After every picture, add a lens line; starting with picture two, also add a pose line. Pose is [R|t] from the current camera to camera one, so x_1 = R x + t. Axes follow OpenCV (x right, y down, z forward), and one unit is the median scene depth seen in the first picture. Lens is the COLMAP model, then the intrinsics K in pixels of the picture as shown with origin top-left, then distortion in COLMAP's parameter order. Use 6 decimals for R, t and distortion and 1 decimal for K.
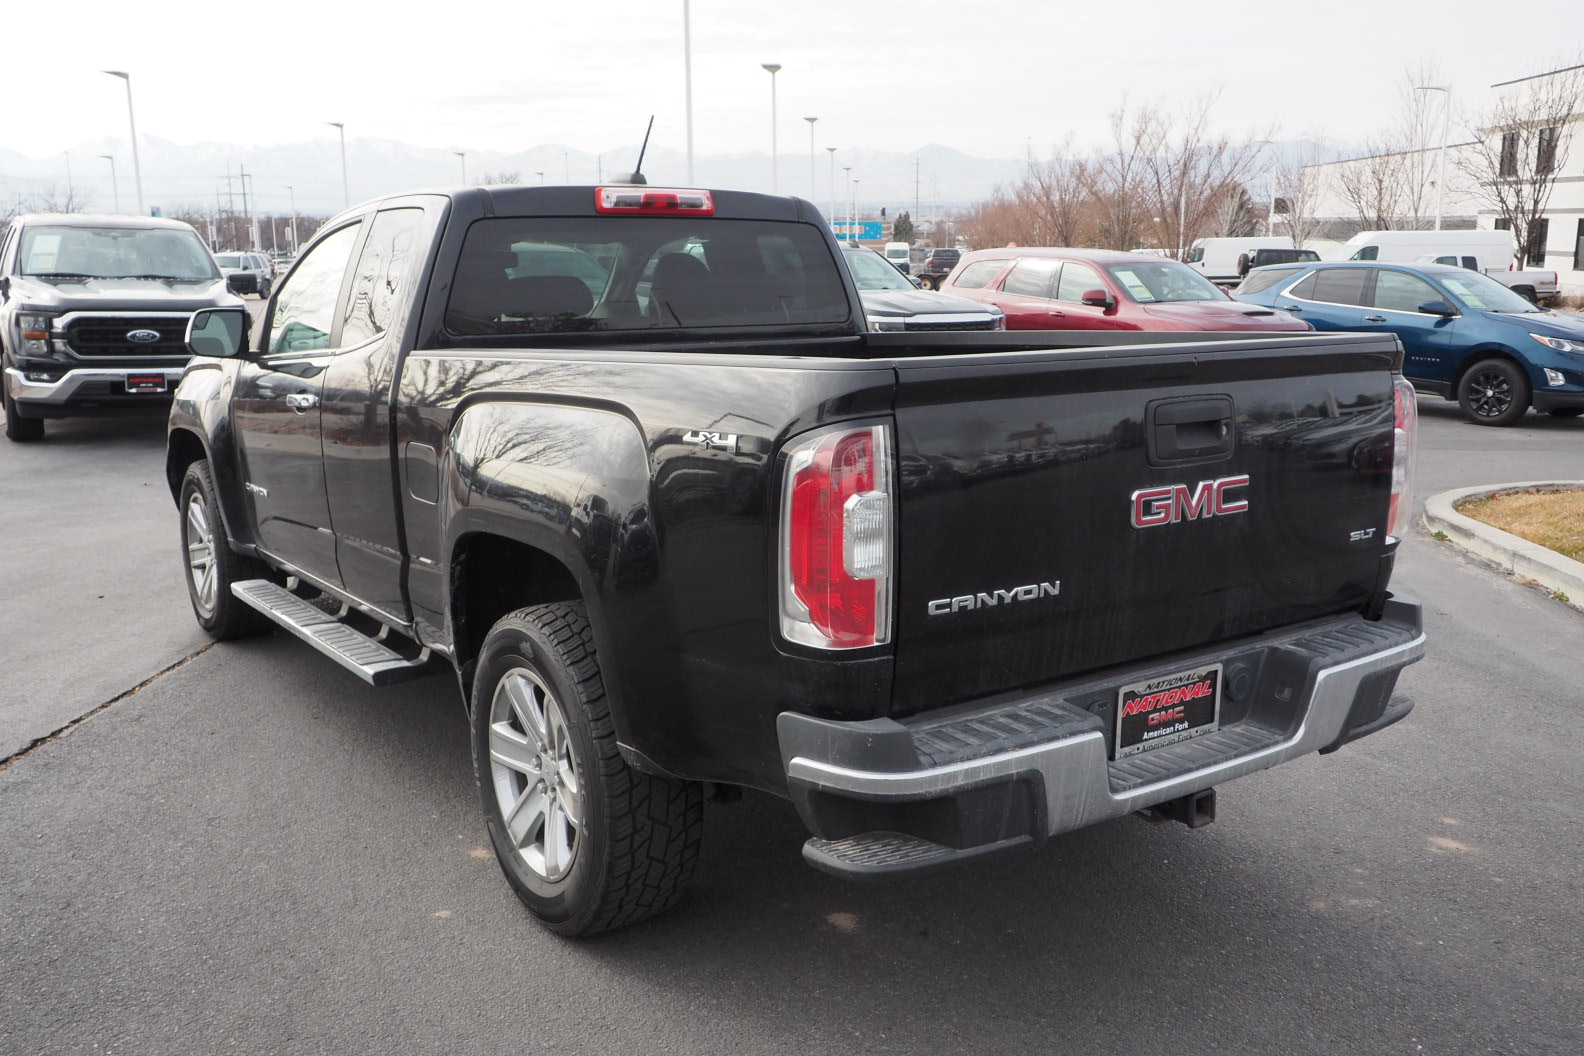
lens RADIAL K [[1411.6, 0, 796.3], [0, 1411.6, 537.3], [0, 0, 1]] dist [-0.010398, -0.014988]
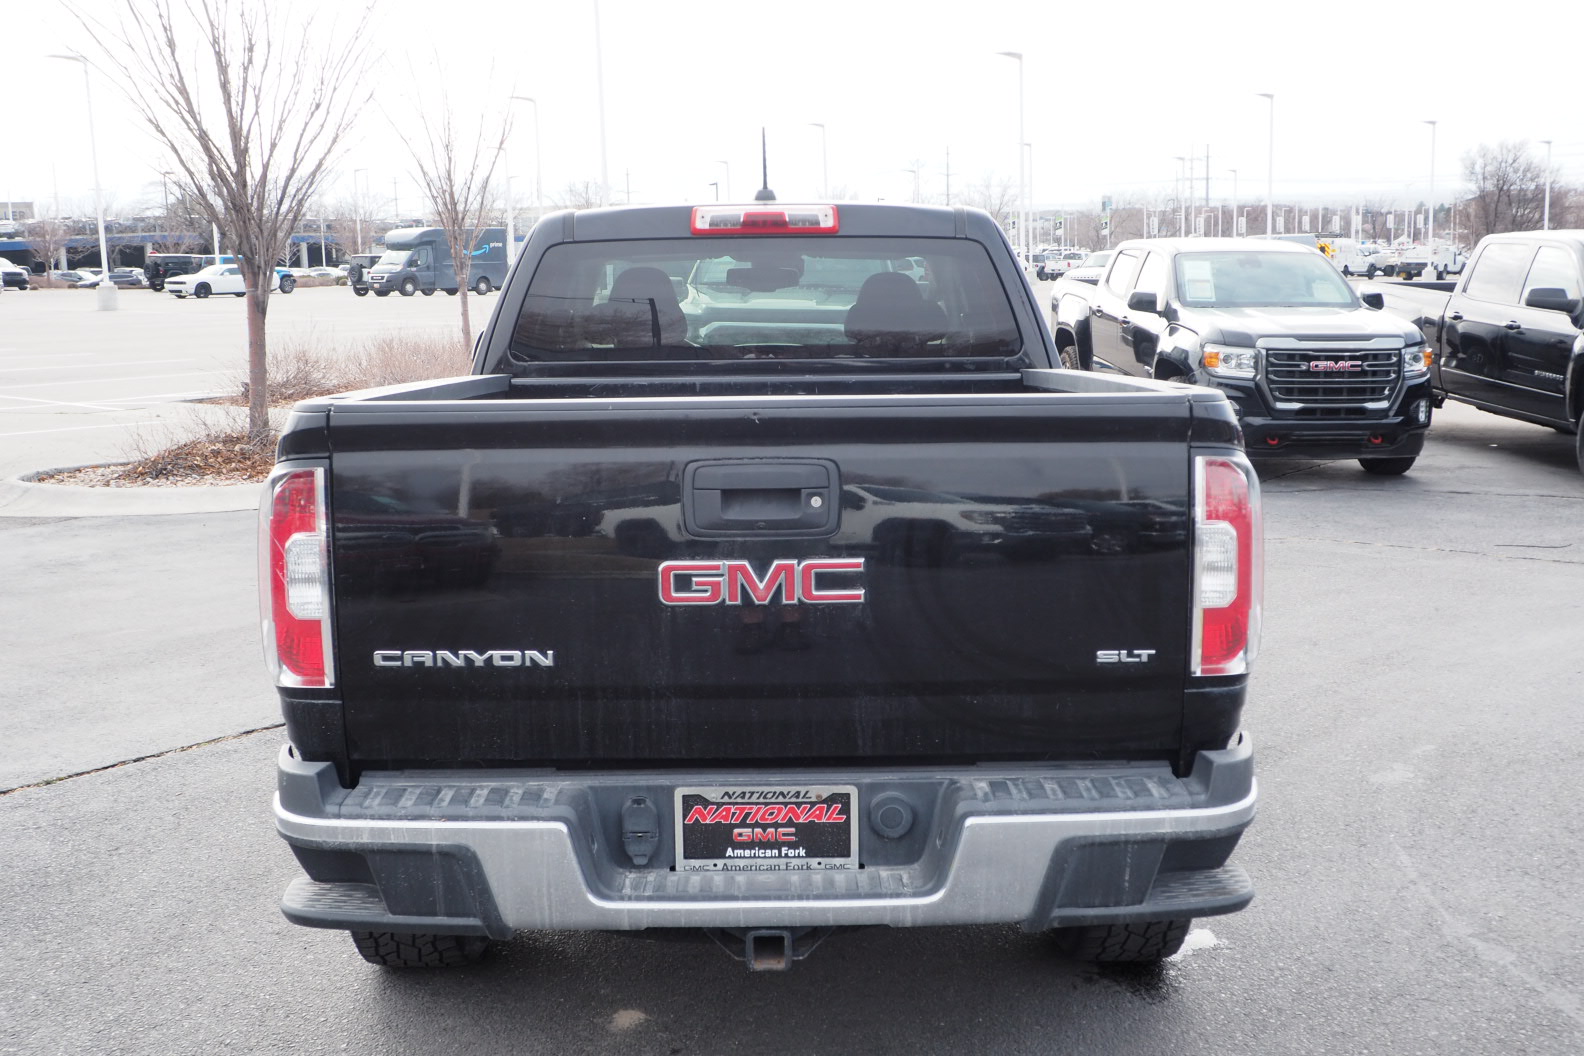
lens RADIAL K [[1755.8, 0, 798.0], [0, 1755.8, 525.7], [0, 0, 1]] dist [-0.016998, 0.000000]
pose [[0.826911, 0.077312, -0.556993, 0.851967], [-0.100086, 0.994924, -0.010489, -0.048558], [0.553355, 0.064420, 0.830451, 0.127963]]
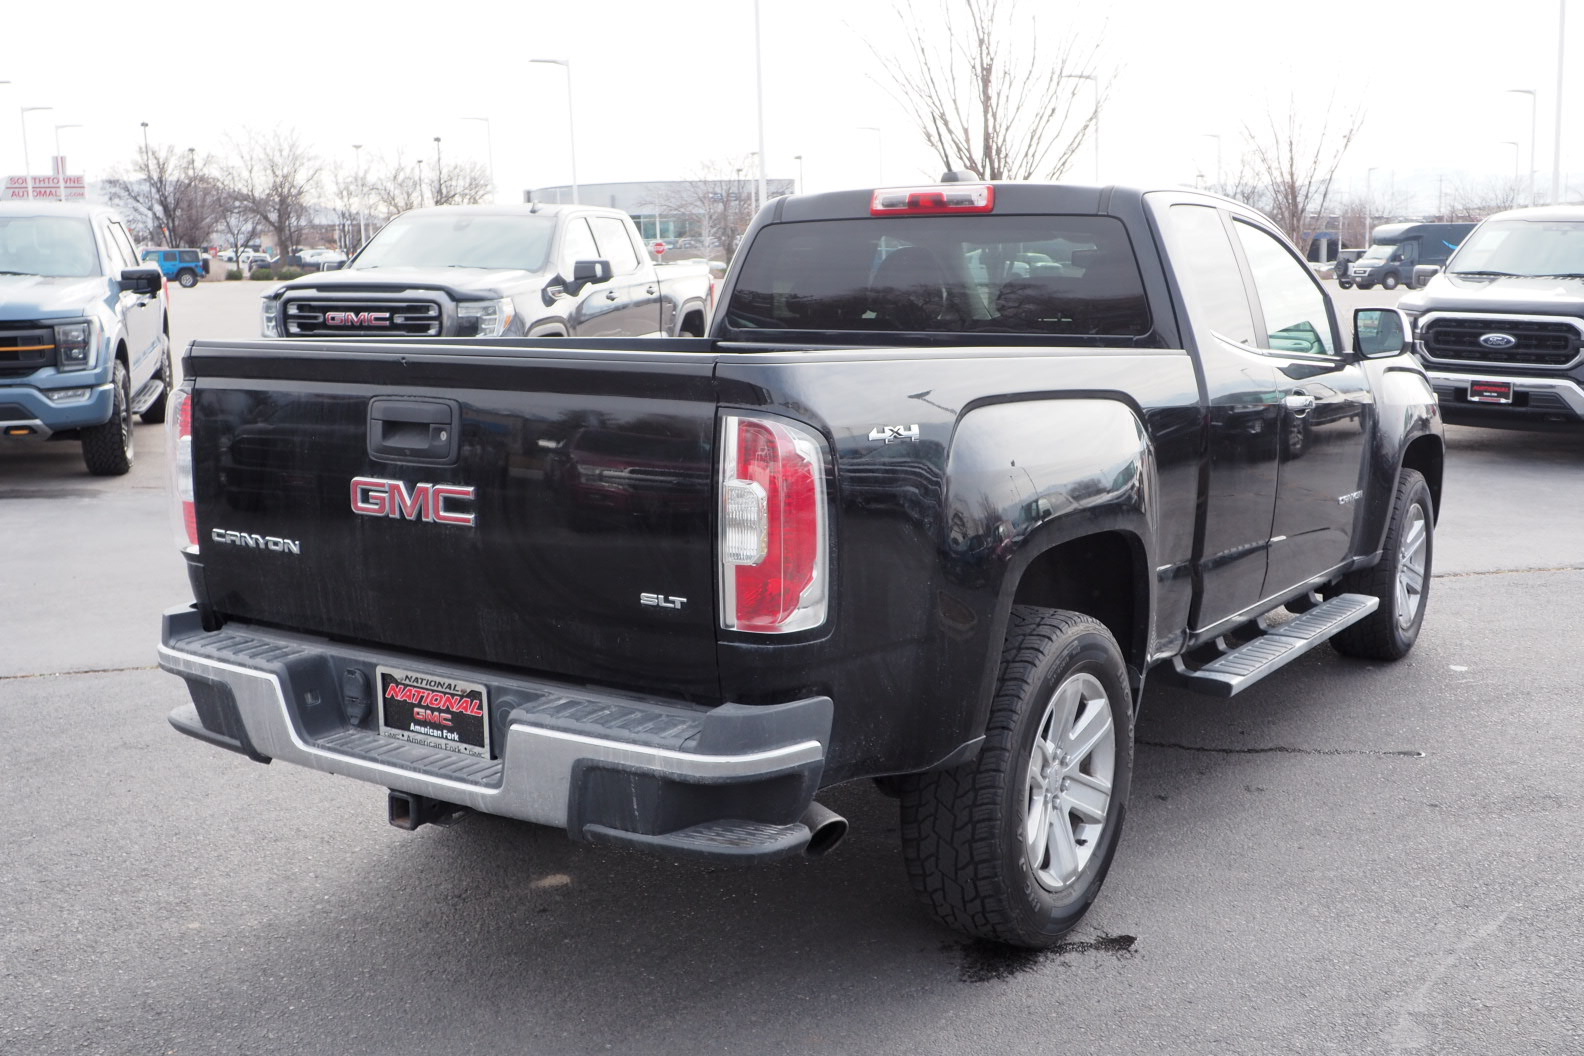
lens RADIAL K [[1633.7, 0, 794.5], [0, 1633.7, 513.4], [0, 0, 1]] dist [-0.007585, 0.000000]
pose [[0.365342, 0.138820, -0.920464, 1.402887], [-0.173501, 0.981645, 0.079183, -0.150776], [0.914562, 0.130773, 0.382721, 0.775756]]
